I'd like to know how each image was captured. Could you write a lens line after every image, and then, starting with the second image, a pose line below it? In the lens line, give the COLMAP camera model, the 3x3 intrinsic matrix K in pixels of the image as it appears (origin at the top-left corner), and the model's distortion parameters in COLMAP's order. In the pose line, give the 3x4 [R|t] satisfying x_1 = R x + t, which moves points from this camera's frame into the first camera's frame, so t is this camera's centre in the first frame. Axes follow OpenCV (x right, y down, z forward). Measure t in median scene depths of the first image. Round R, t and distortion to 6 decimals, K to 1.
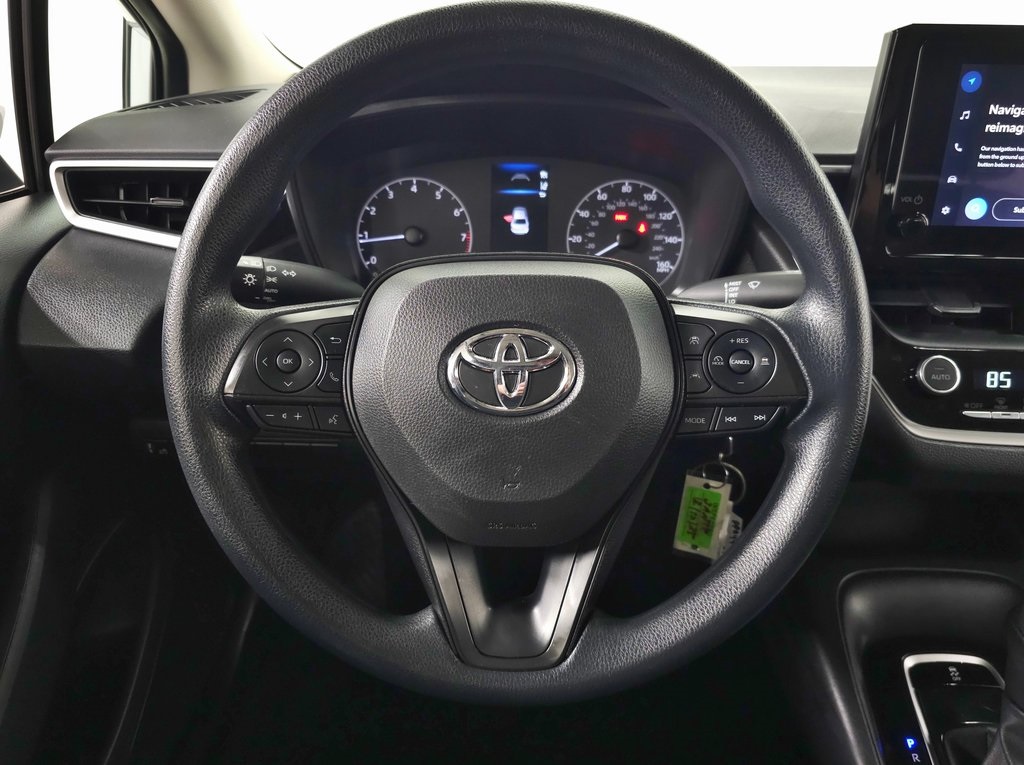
lens RADIAL K [[697.7, 0, 513.1], [0, 697.7, 379.6], [0, 0, 1]] dist [0.017576, -0.032266]
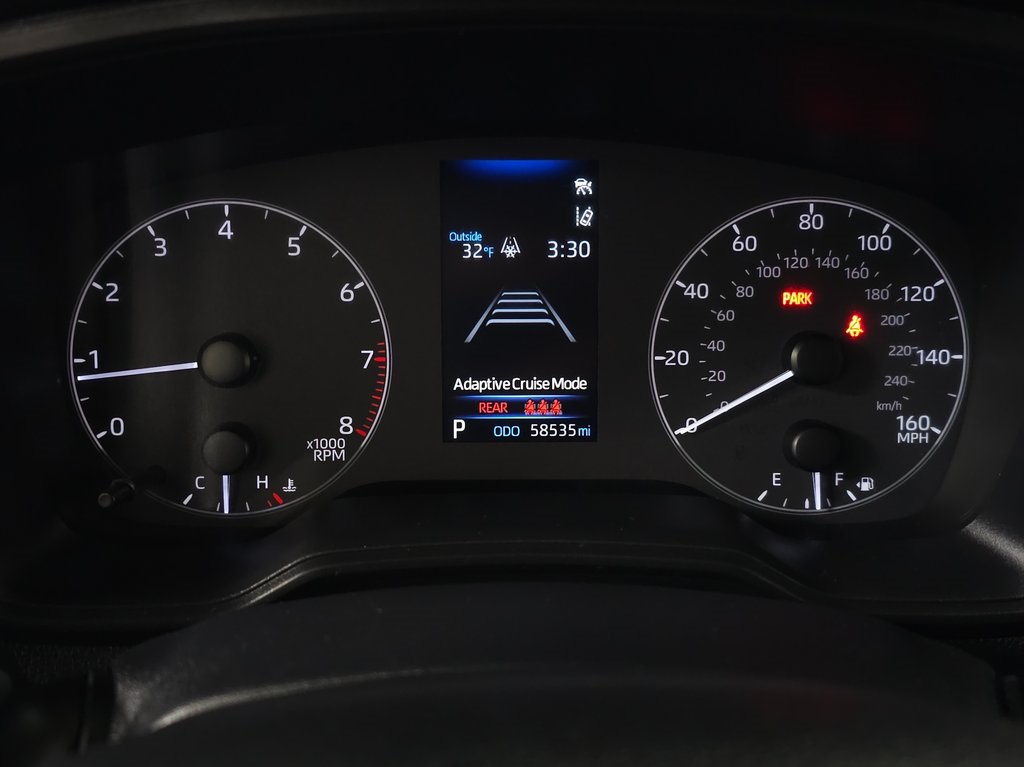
lens RADIAL K [[684.8, 0, 507.3], [0, 684.8, 380.2], [0, 0, 1]] dist [0.026845, -0.021103]
pose [[0.999036, -0.024413, 0.036495, -0.011538], [0.025184, 0.999466, -0.020804, -0.186206], [-0.035968, 0.021704, 0.999117, 0.647274]]
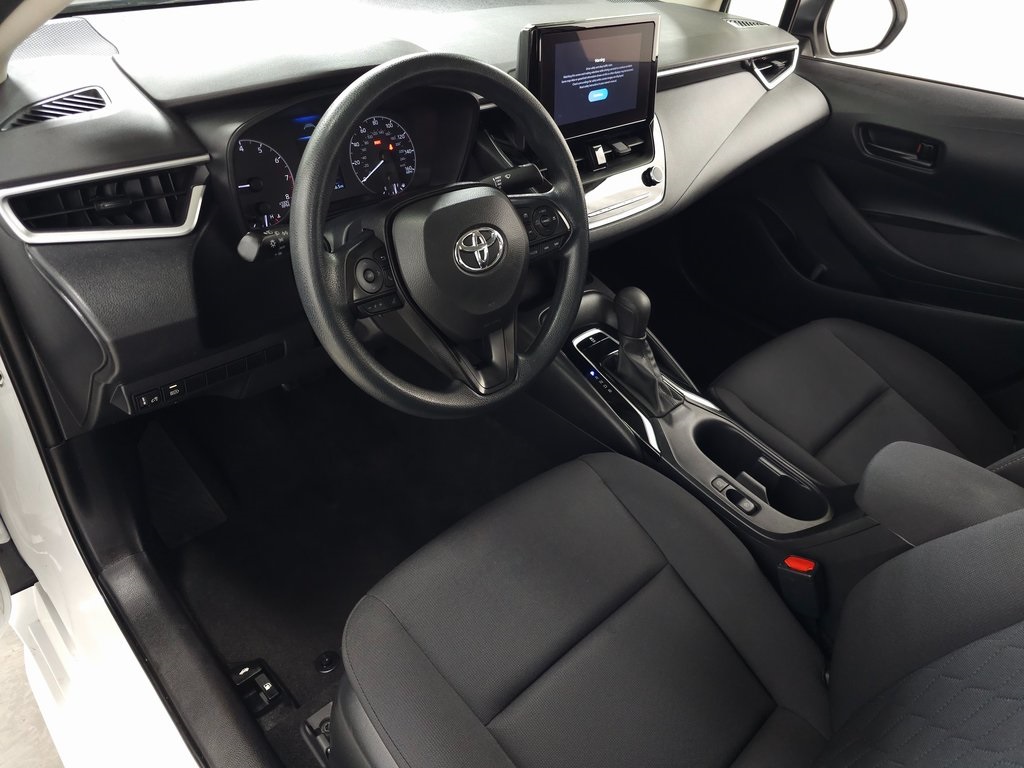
lens RADIAL K [[697.7, 0, 524.4], [0, 697.7, 401.2], [0, 0, 1]] dist [0.017576, -0.032266]
pose [[0.683098, -0.407094, 0.606343, -0.778954], [0.243873, 0.909727, 0.336040, -0.154174], [-0.688406, -0.081678, 0.720712, -0.360580]]
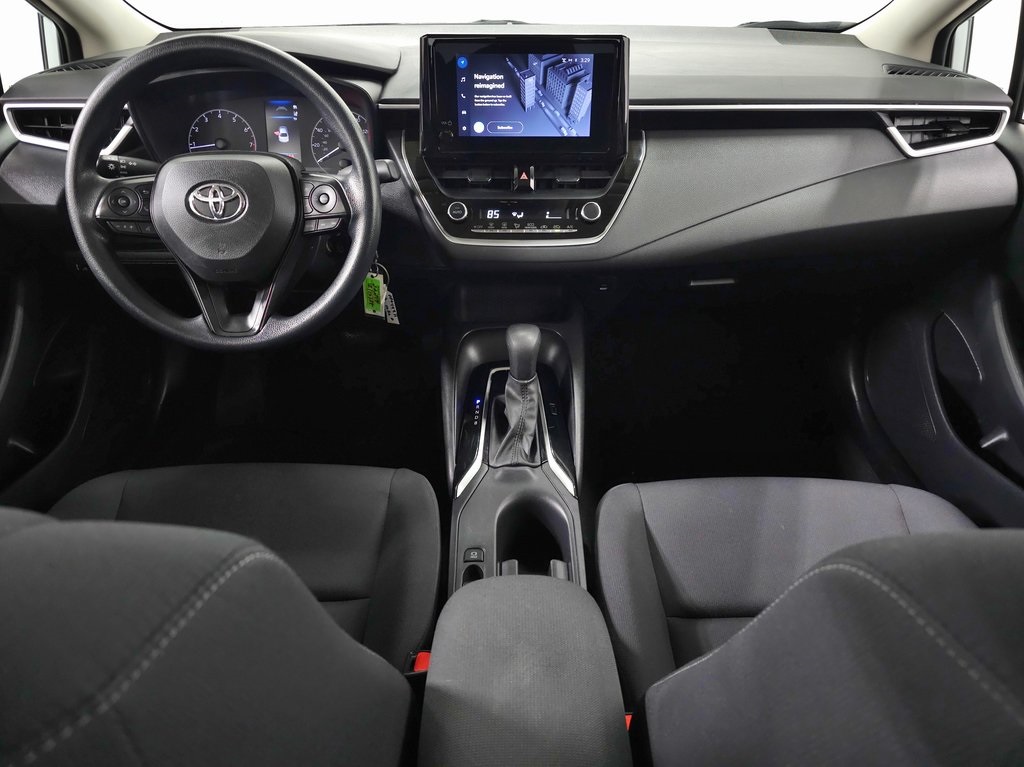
lens RADIAL K [[697.7, 0, 538.5], [0, 697.7, 395.5], [0, 0, 1]] dist [0.017576, -0.032266]
pose [[0.998253, -0.027171, 0.052457, 0.539757], [0.019740, 0.990332, 0.137303, 0.190686], [-0.055680, -0.136027, 0.989139, -0.852833]]
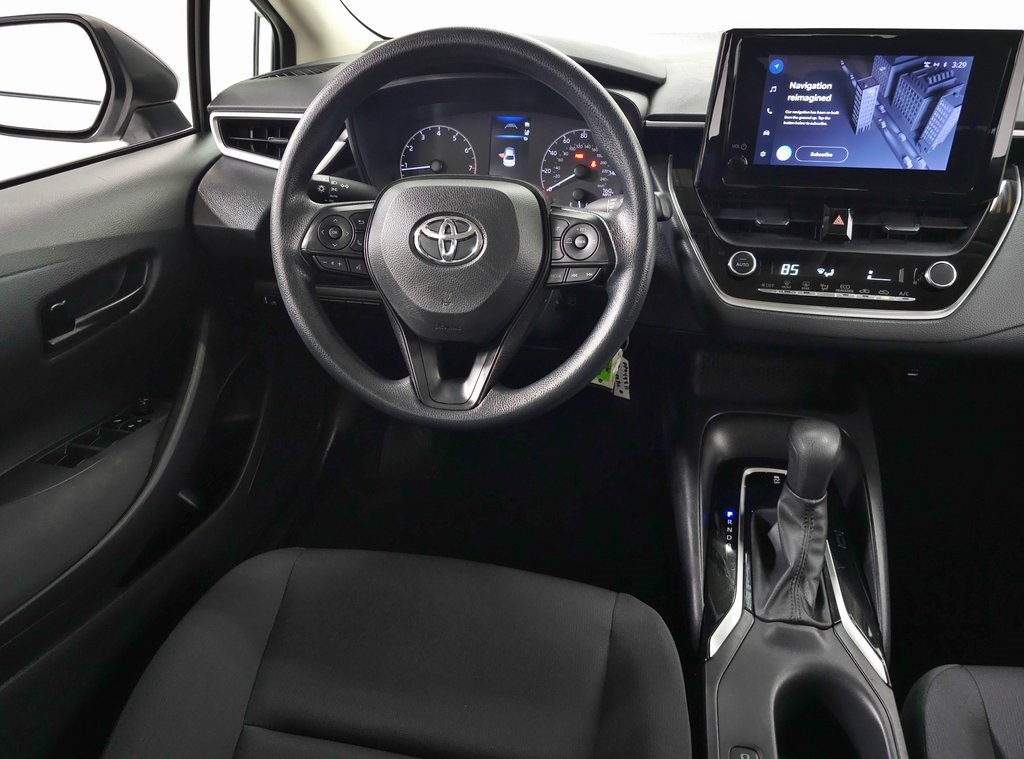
lens RADIAL K [[697.7, 0, 511.3], [0, 697.7, 385.3], [0, 0, 1]] dist [0.017576, -0.032266]
pose [[0.986643, 0.067176, -0.148401, 0.261544], [-0.054053, 0.994405, 0.090762, 0.110037], [0.153668, -0.081529, 0.984753, -0.459625]]
